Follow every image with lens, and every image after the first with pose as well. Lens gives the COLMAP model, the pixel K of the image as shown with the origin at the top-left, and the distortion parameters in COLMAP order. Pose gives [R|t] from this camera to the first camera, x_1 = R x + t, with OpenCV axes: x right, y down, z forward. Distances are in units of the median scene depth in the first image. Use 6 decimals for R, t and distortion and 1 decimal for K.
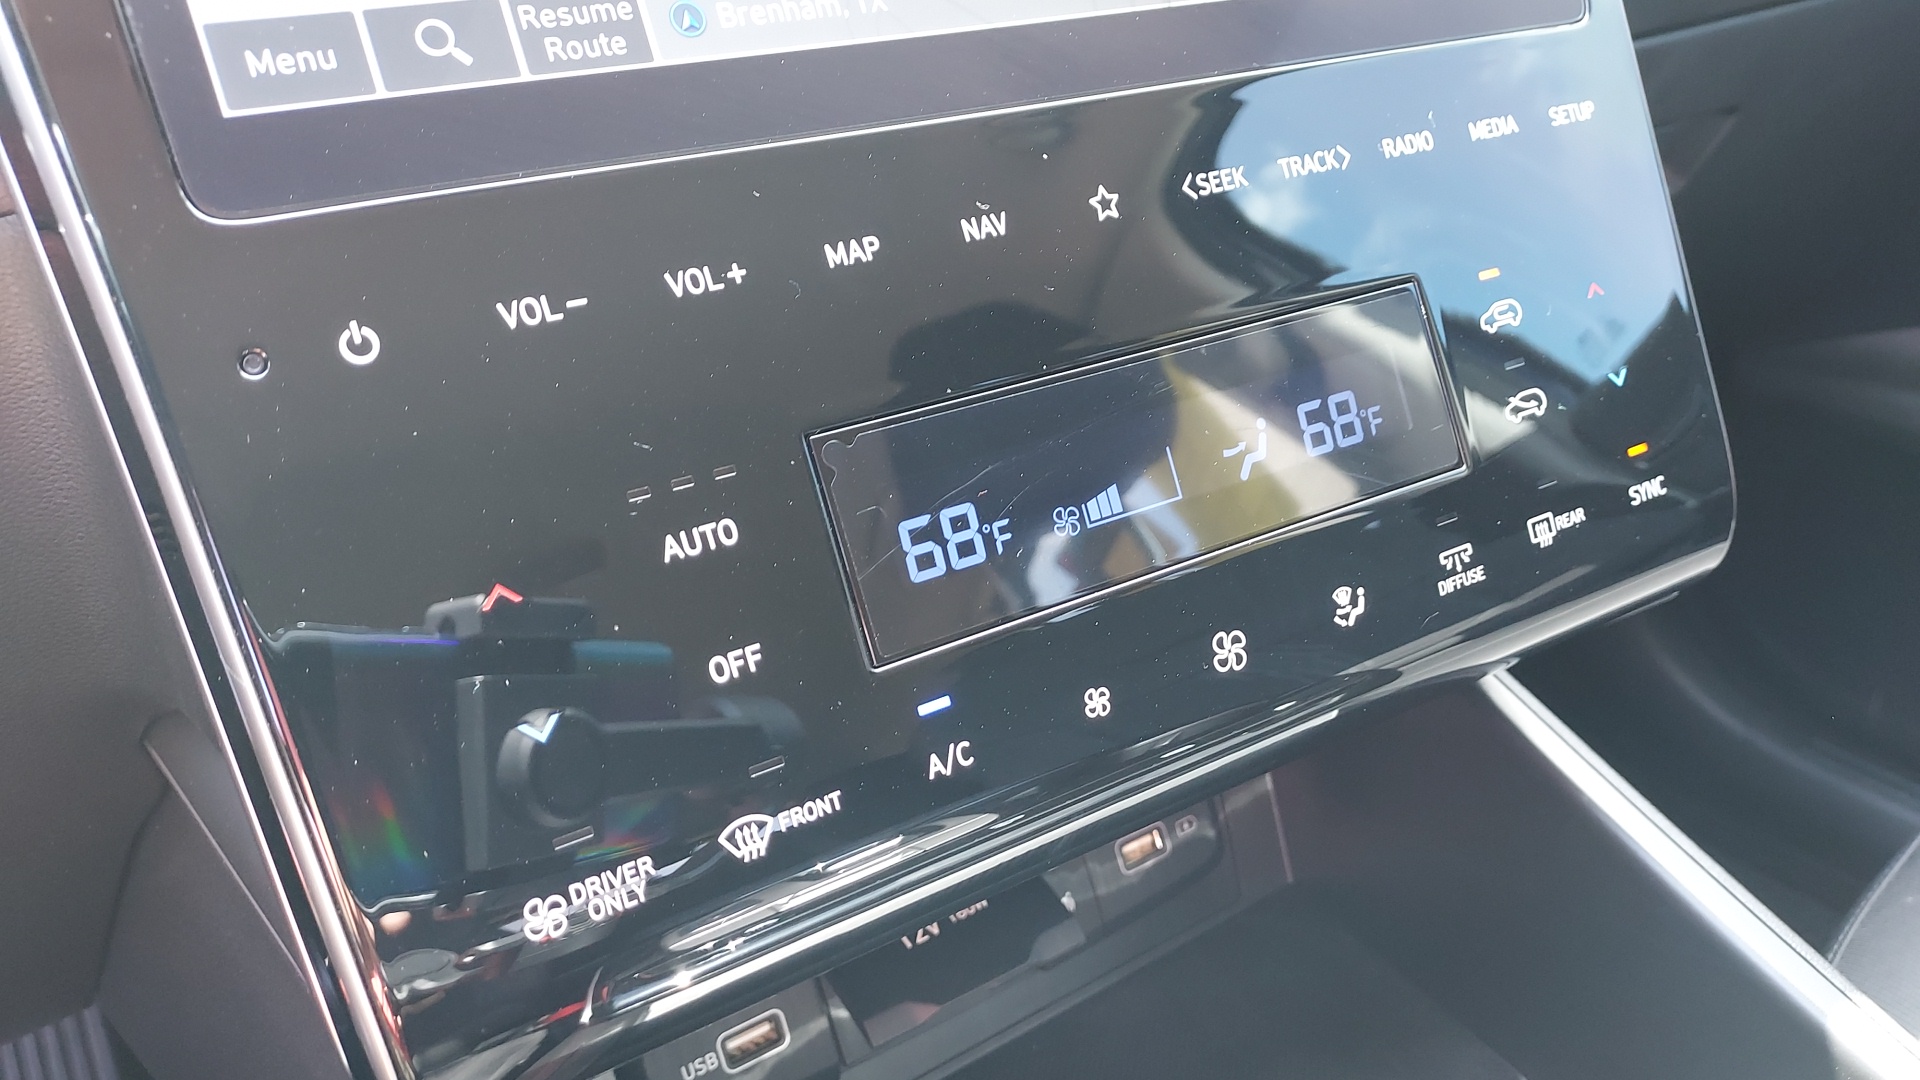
lens RADIAL K [[1394.6, 0, 960.0], [0, 1394.6, 540.0], [0, 0, 1]] dist [0.029683, 0.004644]
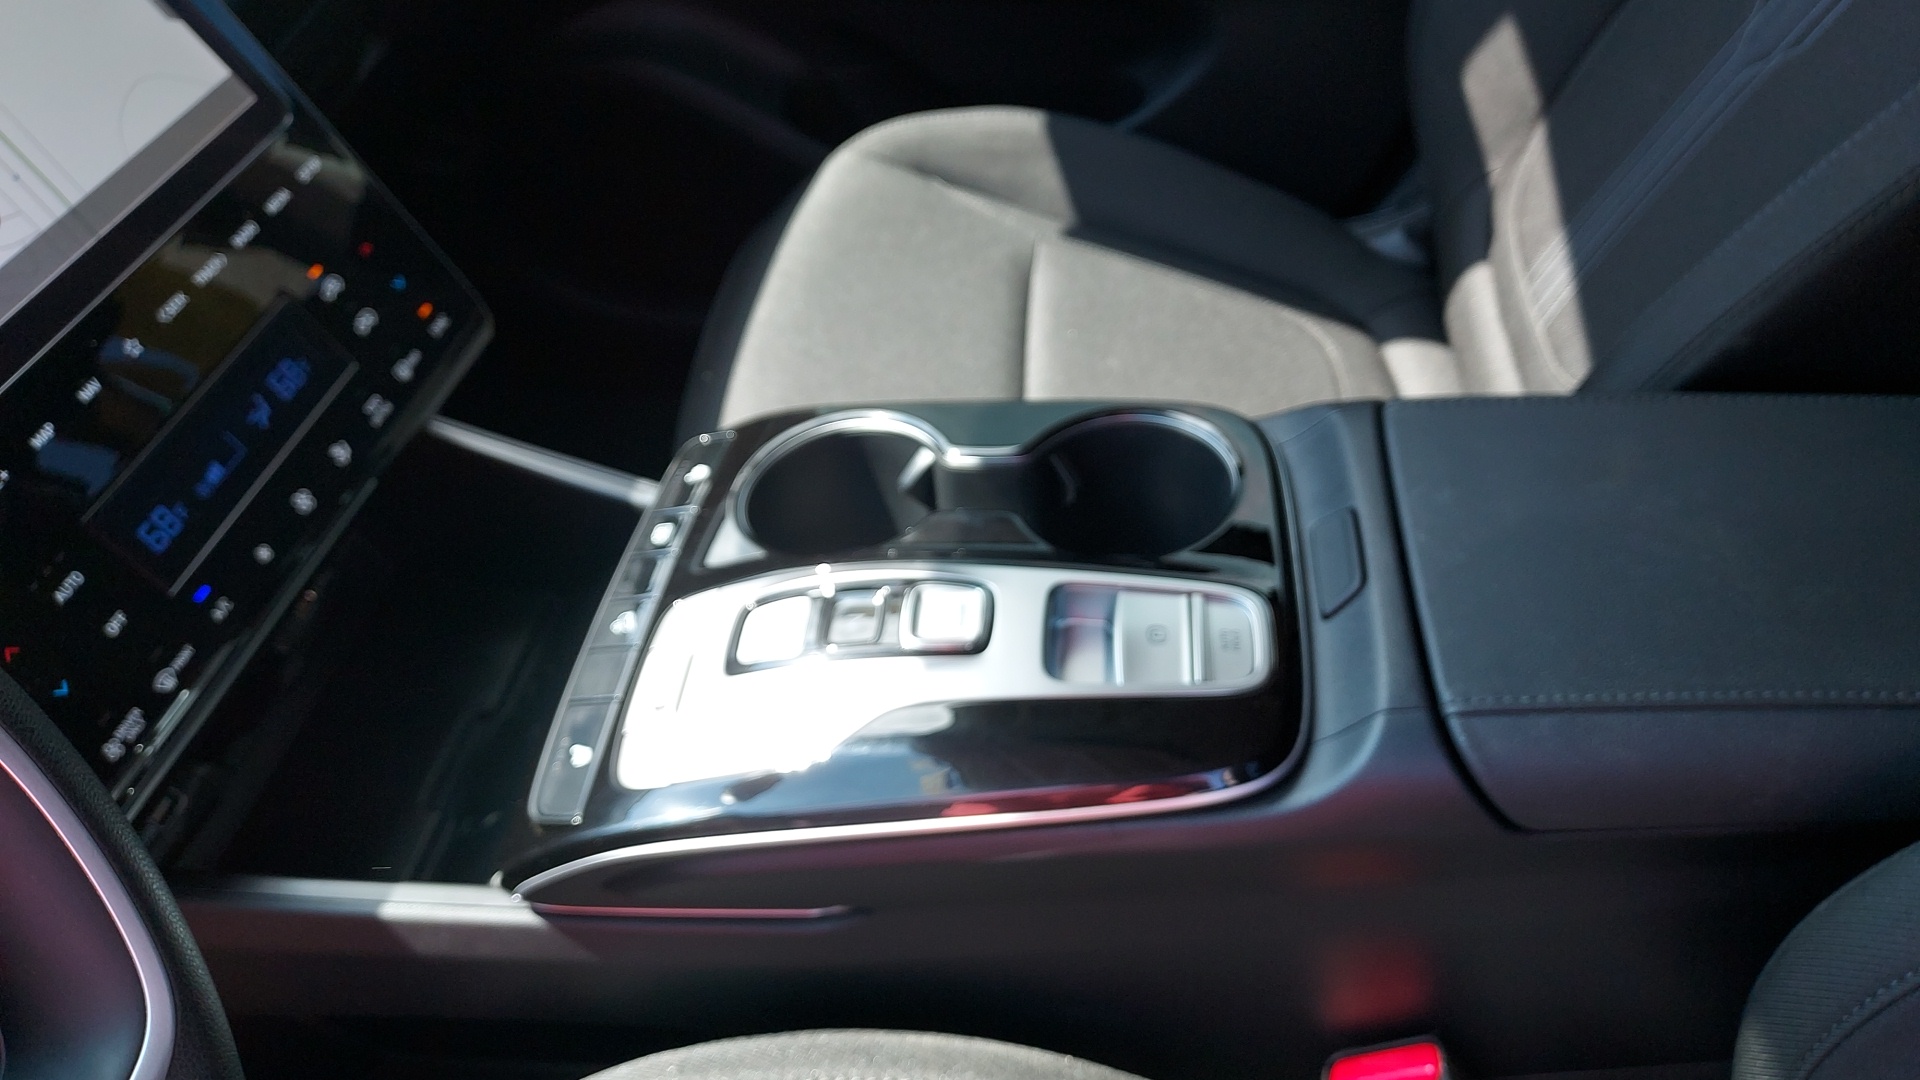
lens RADIAL K [[1370.6, 0, 960.0], [0, 1370.6, 540.0], [0, 0, 1]] dist [0.070853, -0.102547]
pose [[0.677821, -0.525776, 0.513925, -0.284696], [0.373902, 0.848369, 0.374789, -0.326909], [-0.633053, -0.061882, 0.771631, -1.473442]]
